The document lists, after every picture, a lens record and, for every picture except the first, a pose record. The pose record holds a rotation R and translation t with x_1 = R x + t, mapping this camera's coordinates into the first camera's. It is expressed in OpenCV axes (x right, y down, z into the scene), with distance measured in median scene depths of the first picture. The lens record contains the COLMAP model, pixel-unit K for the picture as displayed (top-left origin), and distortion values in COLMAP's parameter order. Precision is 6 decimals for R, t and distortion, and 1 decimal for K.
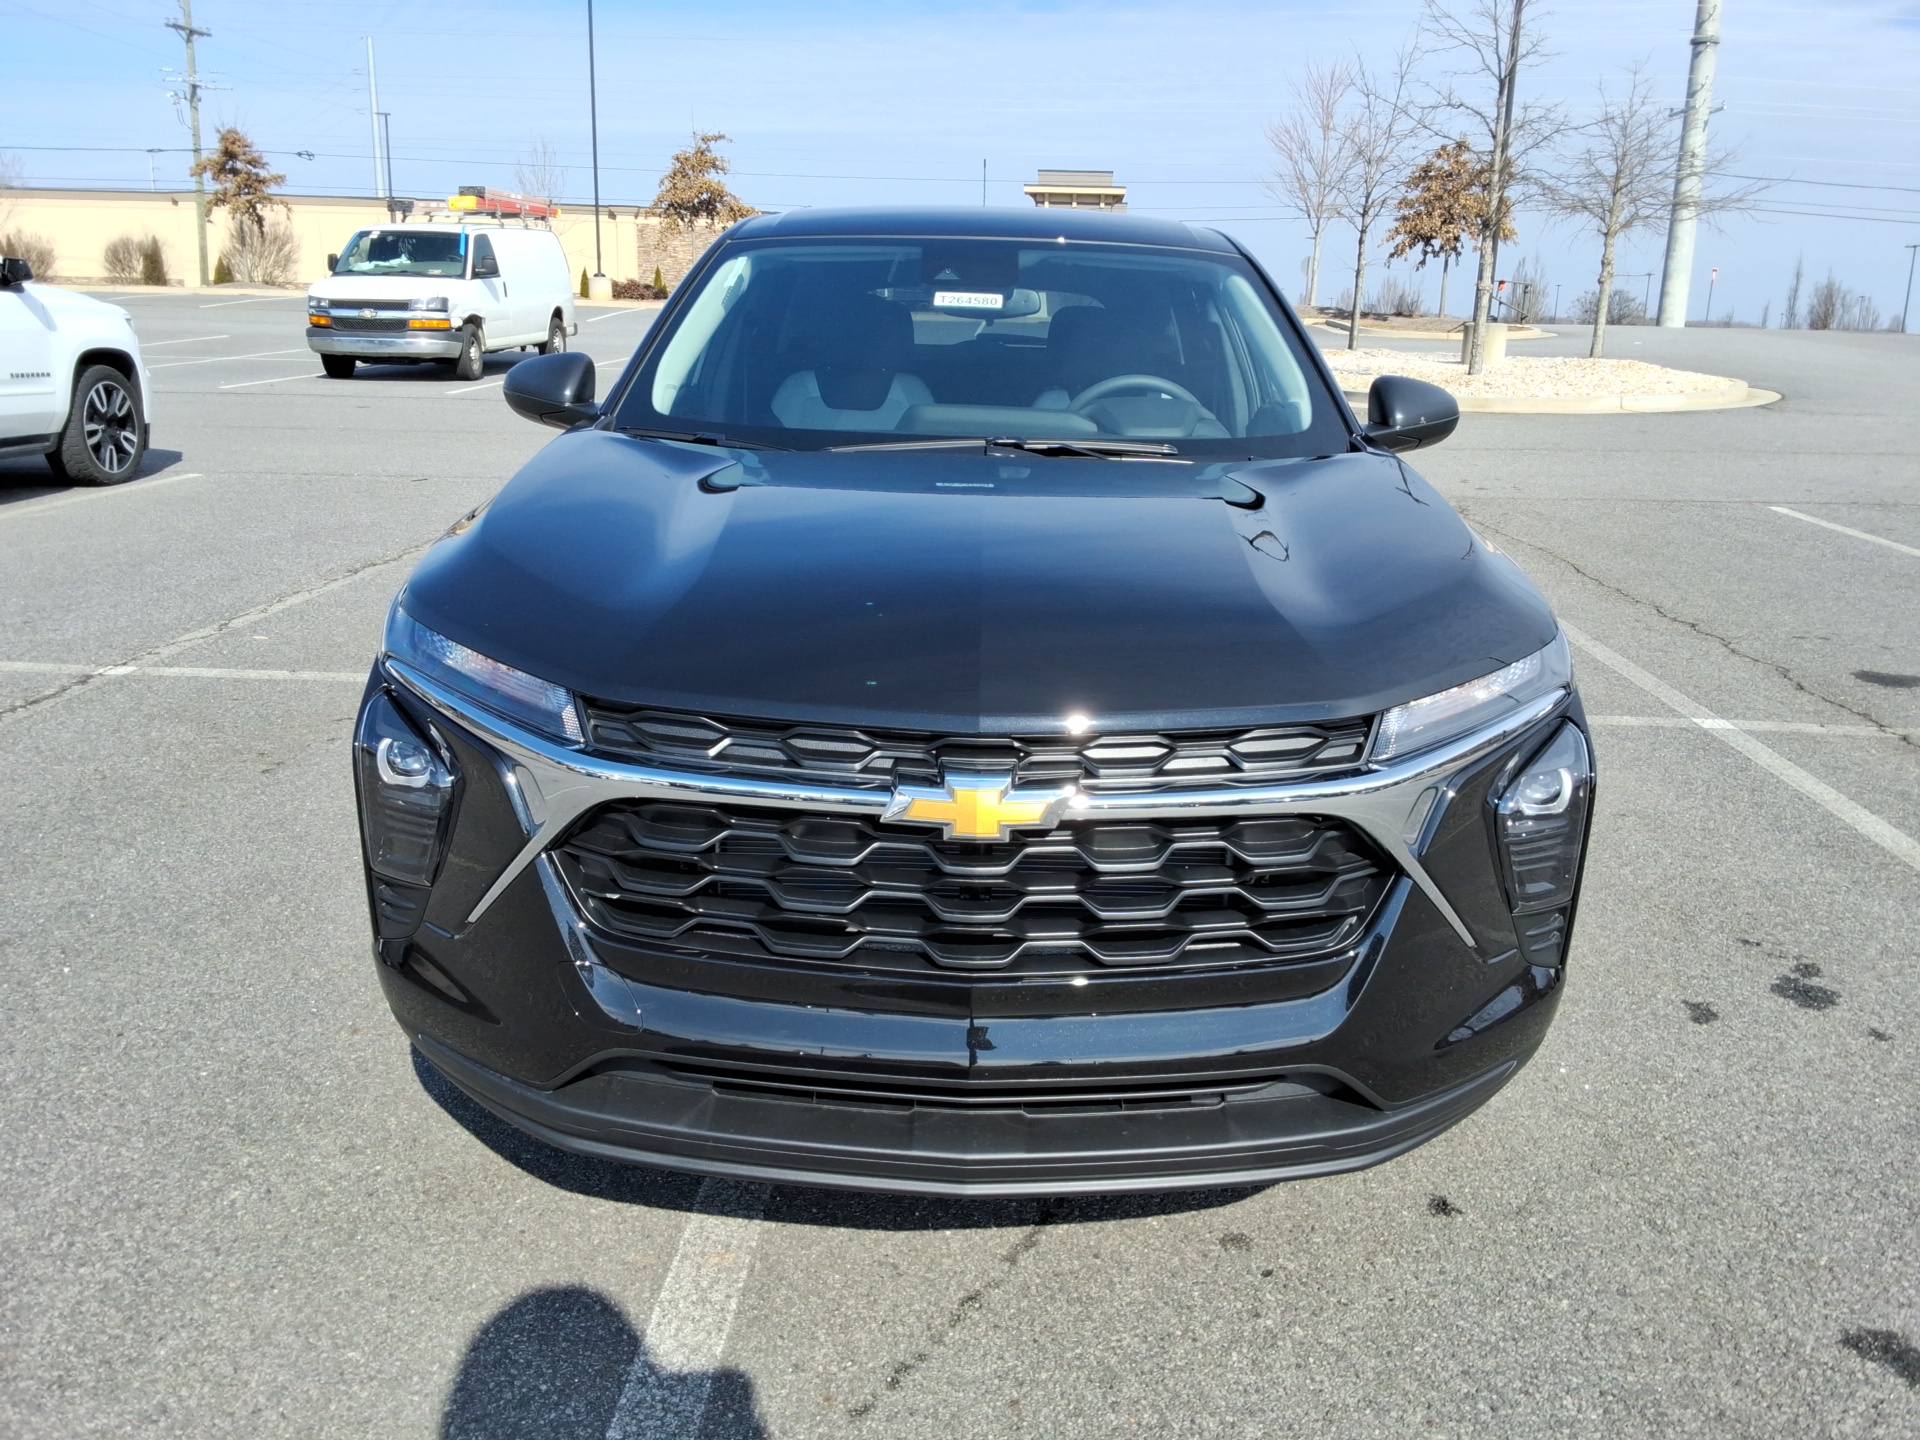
lens RADIAL K [[1529.8, 0, 996.0], [0, 1529.8, 706.7], [0, 0, 1]] dist [0.107317, -0.158488]
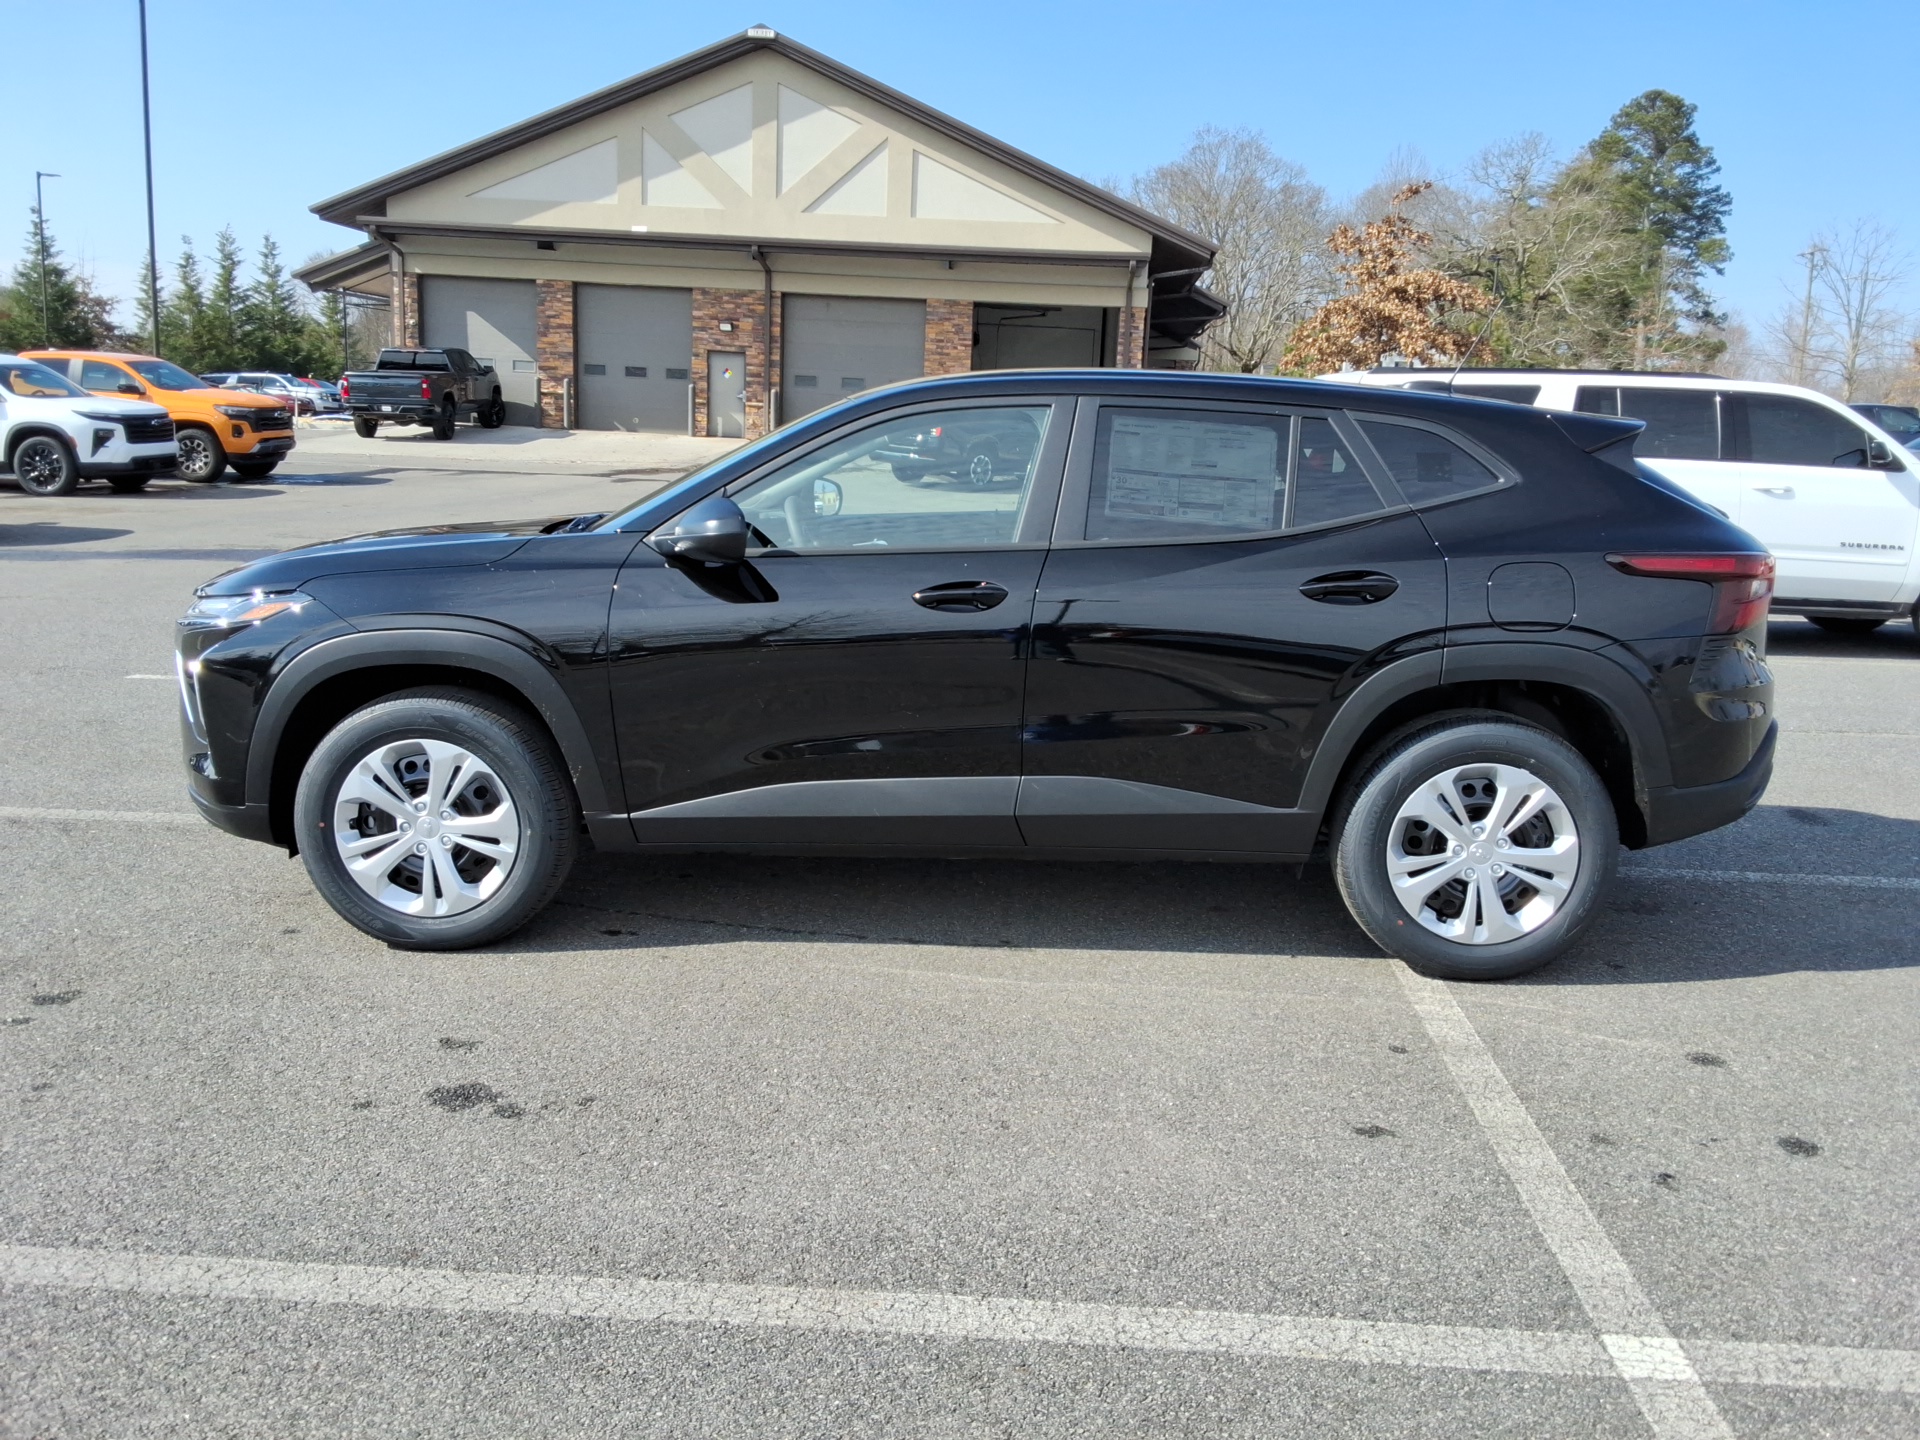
lens RADIAL K [[1529.8, 0, 989.7], [0, 1529.8, 704.0], [0, 0, 1]] dist [0.107317, -0.158488]
pose [[-0.028142, 0.153136, -0.987804, 0.098704], [-0.278032, 0.948002, 0.154886, -0.020849], [0.960160, 0.279000, 0.015898, 0.083429]]
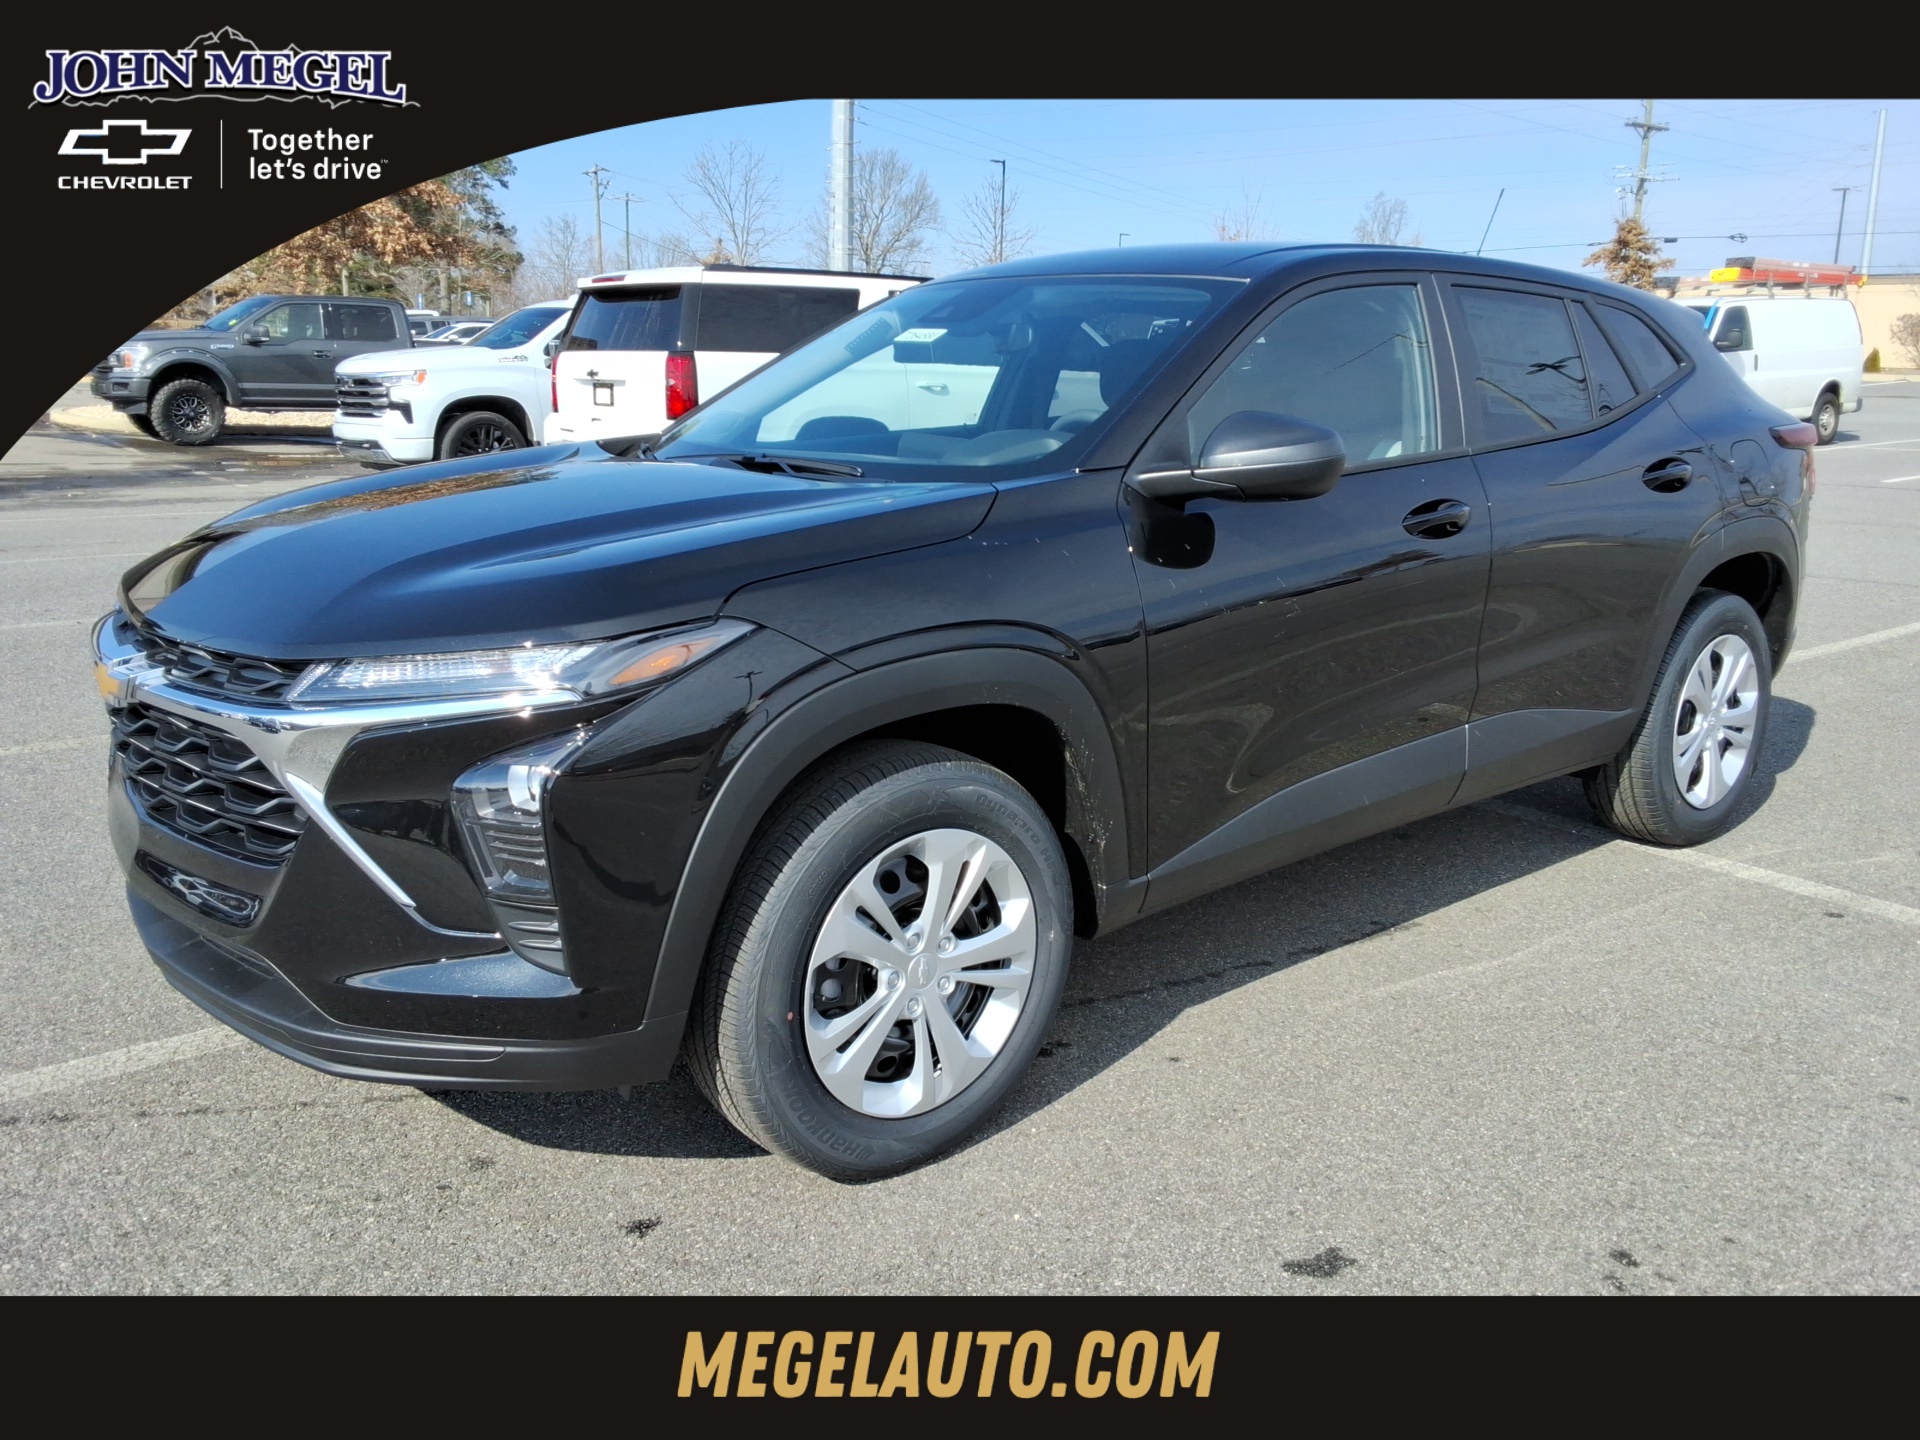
lens RADIAL K [[1529.8, 0, 971.4], [0, 1529.8, 706.0], [0, 0, 1]] dist [0.107317, -0.158488]
pose [[0.648155, 0.150551, -0.746479, 0.055803], [-0.188482, 0.981478, 0.034289, -0.003808], [0.737814, 0.118473, 0.664525, 0.023229]]
